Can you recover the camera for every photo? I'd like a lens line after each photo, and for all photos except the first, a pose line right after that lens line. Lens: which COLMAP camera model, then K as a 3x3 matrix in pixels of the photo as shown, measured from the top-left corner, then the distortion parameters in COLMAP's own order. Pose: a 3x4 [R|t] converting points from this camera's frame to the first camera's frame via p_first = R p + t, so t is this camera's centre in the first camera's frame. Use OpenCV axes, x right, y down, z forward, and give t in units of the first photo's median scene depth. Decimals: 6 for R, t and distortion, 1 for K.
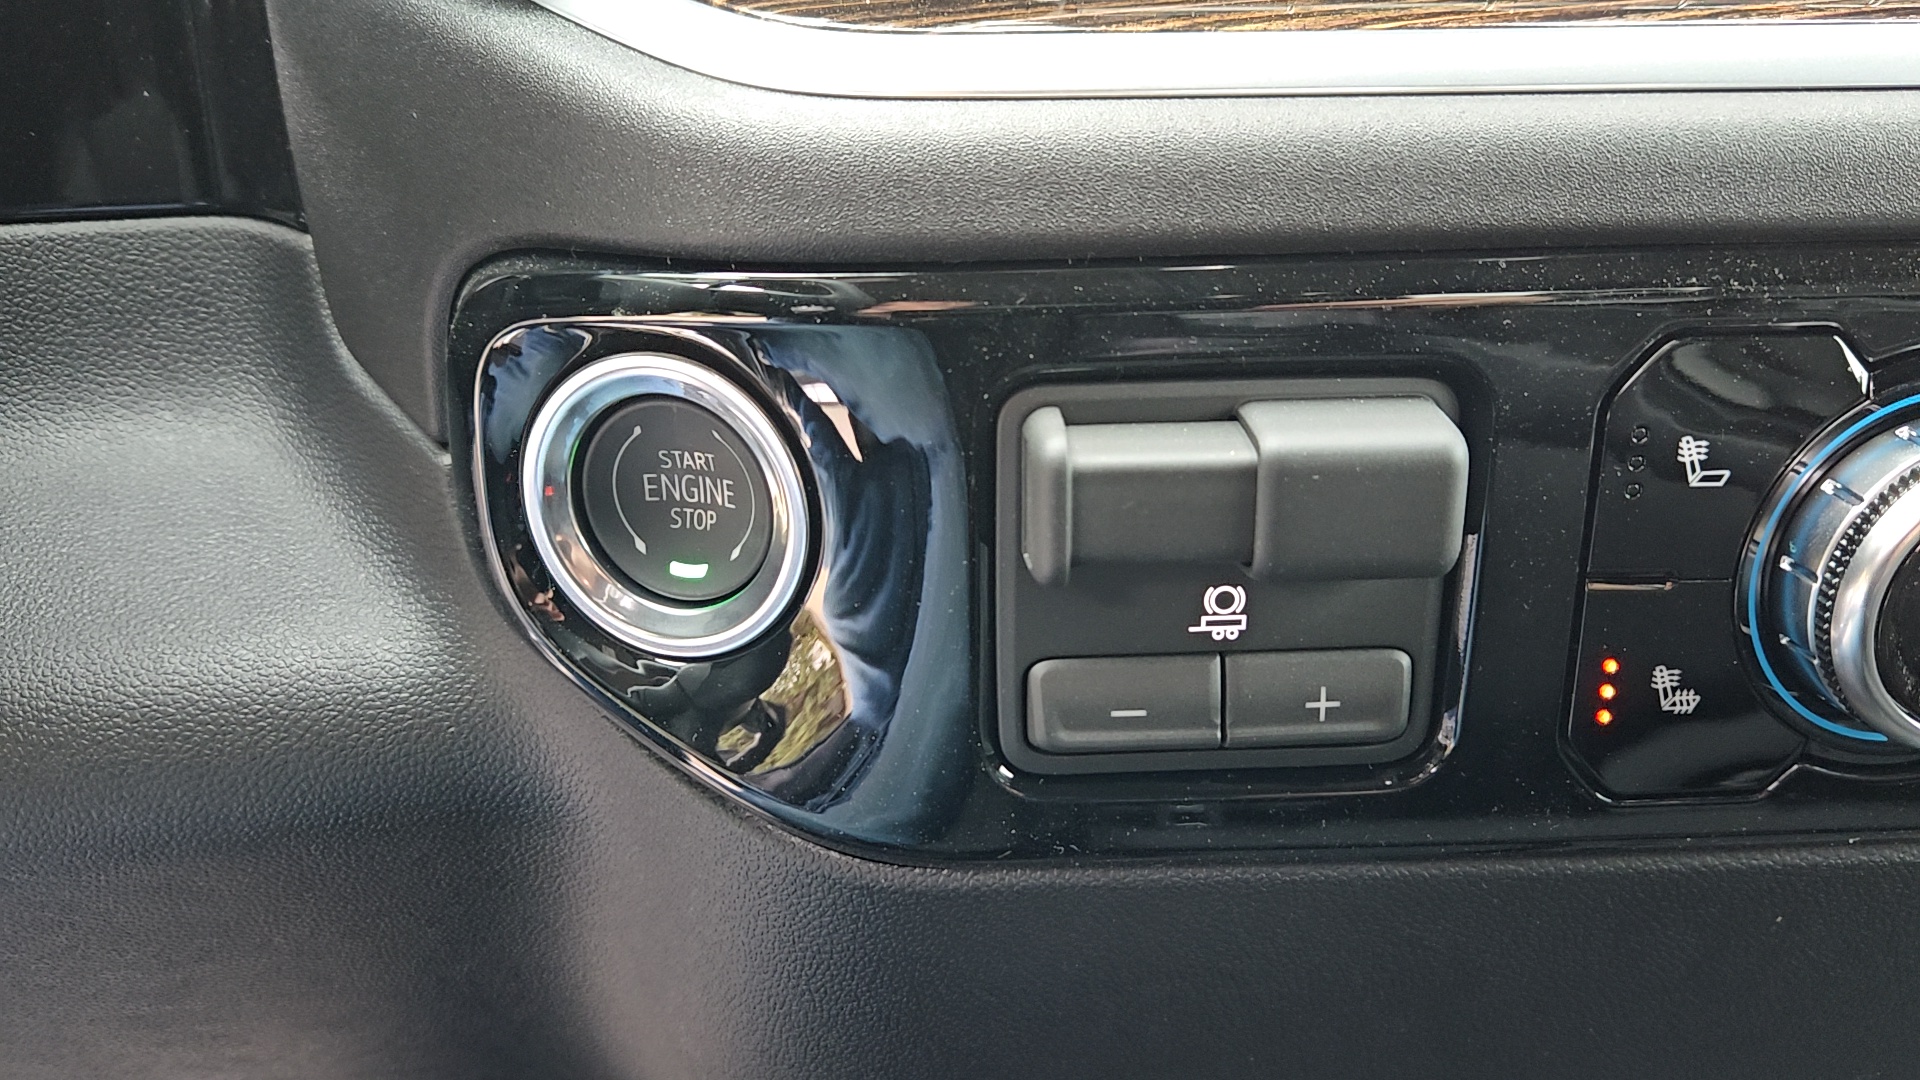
lens RADIAL K [[1588.2, 0, 958.8], [0, 1588.2, 532.8], [0, 0, 1]] dist [0.019030, -0.006240]
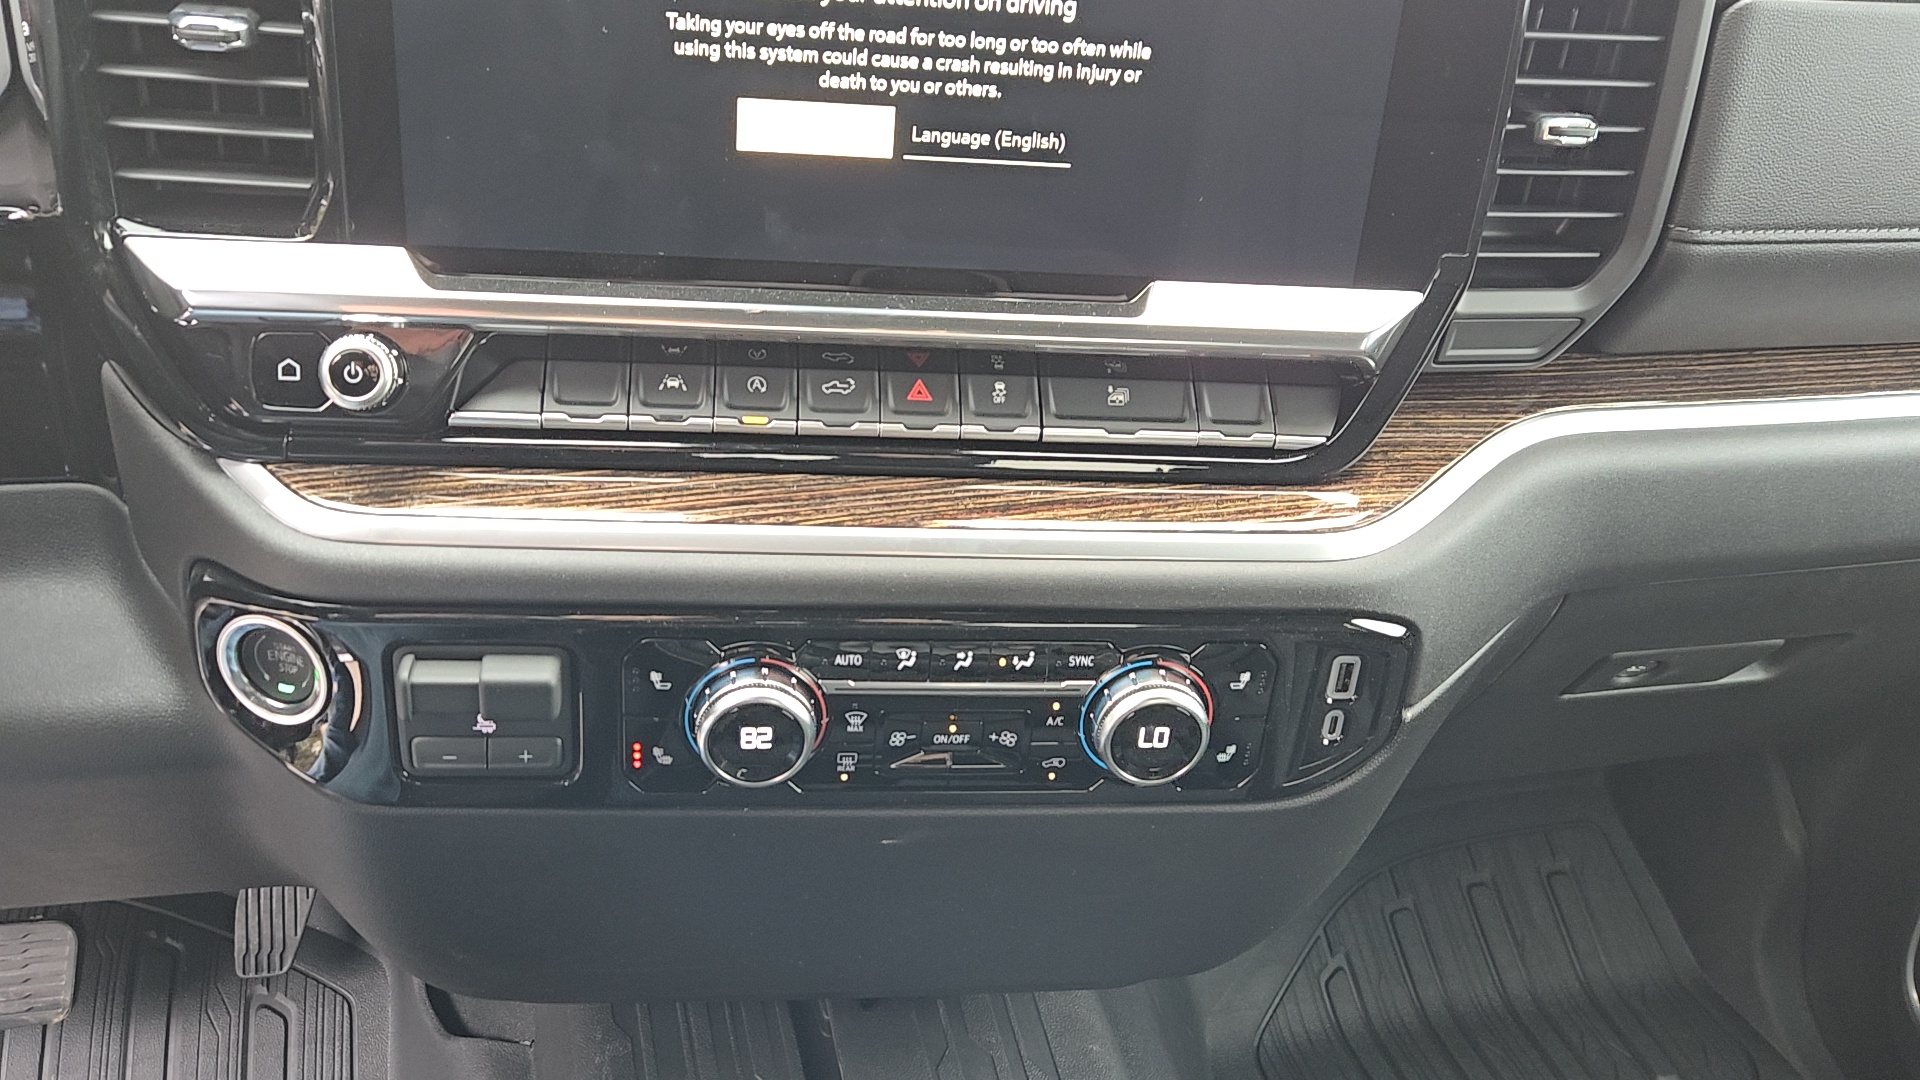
lens RADIAL K [[1593.9, 0, 960.0], [0, 1593.9, 540.0], [0, 0, 1]] dist [0.004240, -0.007436]
pose [[0.993066, 0.054281, 0.104278, 0.654195], [-0.066810, 0.990441, 0.120676, -0.624570], [-0.096731, -0.126806, 0.987200, -1.666162]]
